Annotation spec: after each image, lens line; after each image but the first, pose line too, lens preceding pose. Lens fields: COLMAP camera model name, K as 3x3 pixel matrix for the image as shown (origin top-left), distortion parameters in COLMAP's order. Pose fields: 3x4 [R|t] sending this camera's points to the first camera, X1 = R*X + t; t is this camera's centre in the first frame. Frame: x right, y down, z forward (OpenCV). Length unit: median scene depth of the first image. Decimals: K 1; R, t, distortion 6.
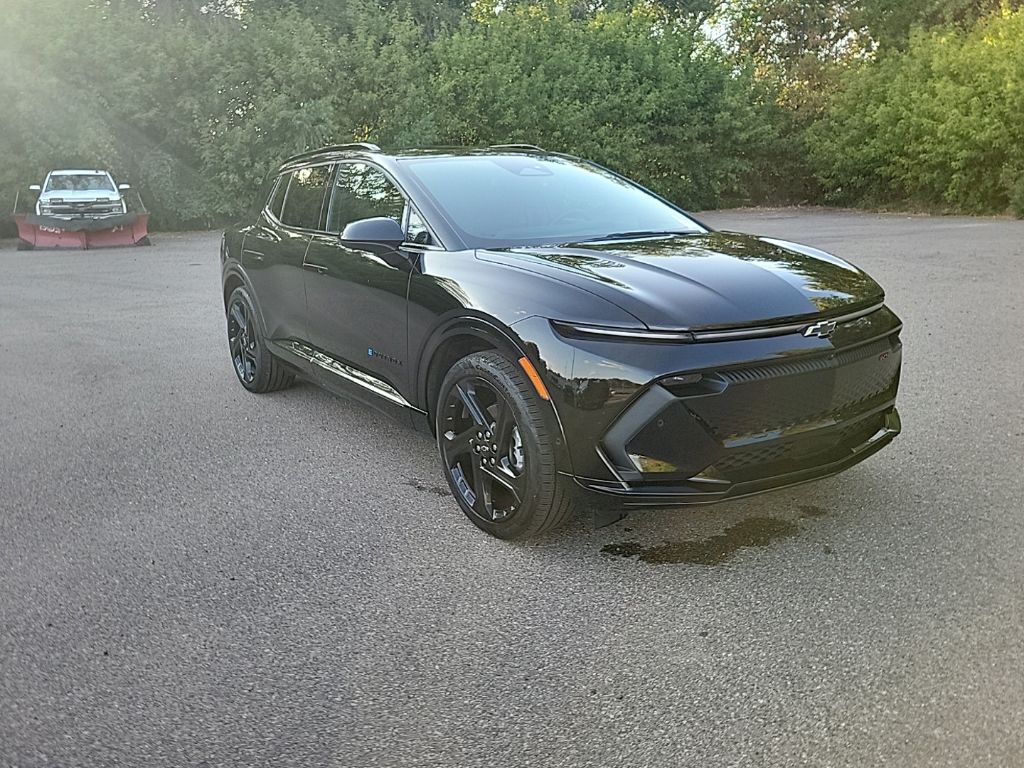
lens RADIAL K [[810.3, 0, 525.8], [0, 810.3, 370.0], [0, 0, 1]] dist [0.048167, -0.030095]
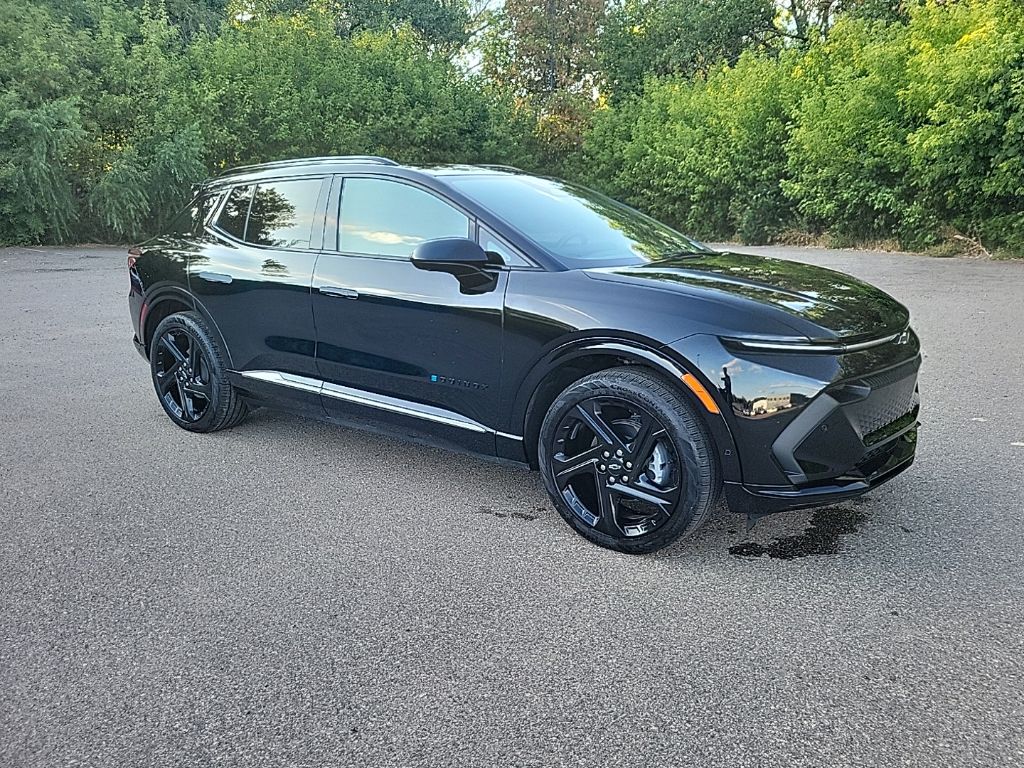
lens RADIAL K [[801.3, 0, 547.8], [0, 801.3, 383.1], [0, 0, 1]] dist [0.055815, -0.036767]
pose [[0.940901, -0.050723, 0.334863, -0.058489], [0.053944, 0.998544, -0.000318, -0.001350], [-0.334359, 0.018363, 0.942267, 0.011235]]
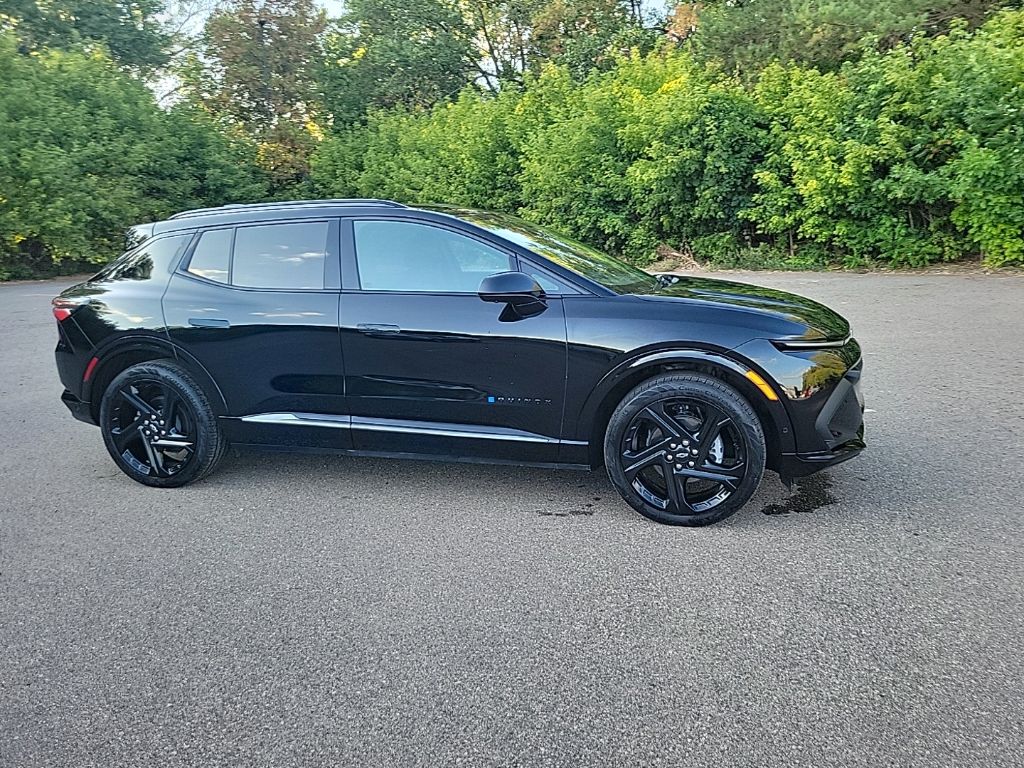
lens RADIAL K [[789.4, 0, 533.7], [0, 789.4, 369.8], [0, 0, 1]] dist [0.082332, -0.058899]
pose [[0.769188, -0.110972, 0.629313, -0.118584], [0.150411, 0.988578, -0.009518, -0.006218], [-0.621069, 0.101976, 0.777093, 0.025720]]
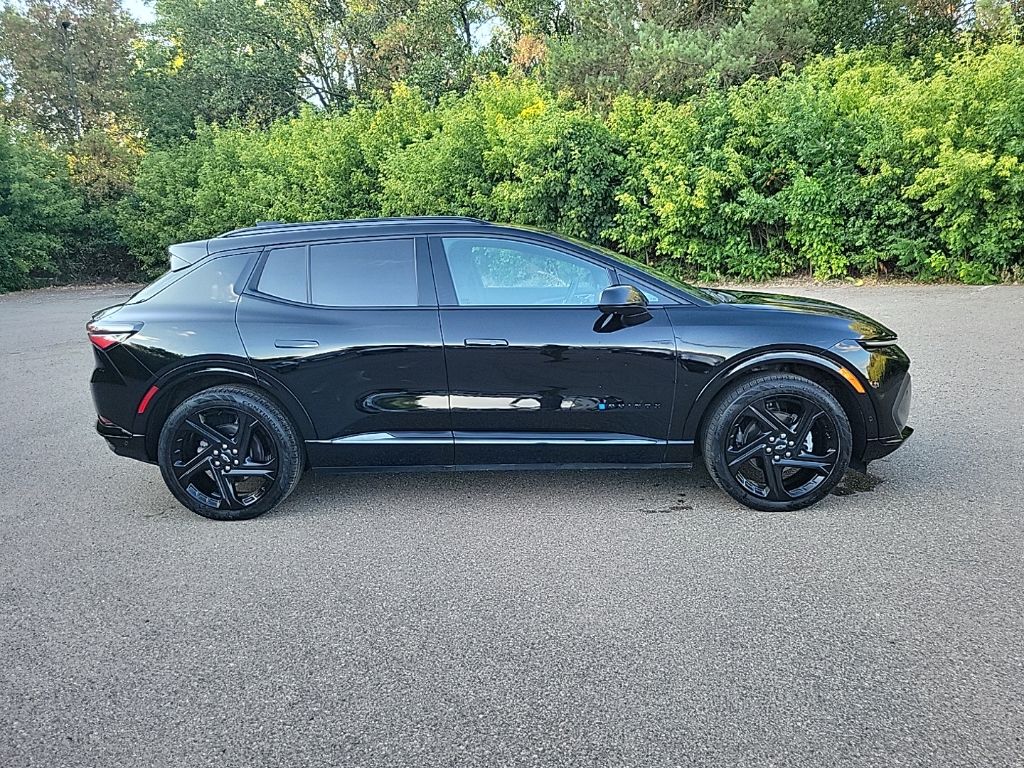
lens RADIAL K [[777.6, 0, 542.5], [0, 777.6, 382.8], [0, 0, 1]] dist [0.042173, -0.003391]
pose [[0.596393, -0.140017, 0.790387, -0.159495], [0.195208, 0.980407, 0.026383, -0.014317], [-0.778594, 0.138555, 0.612040, 0.061916]]
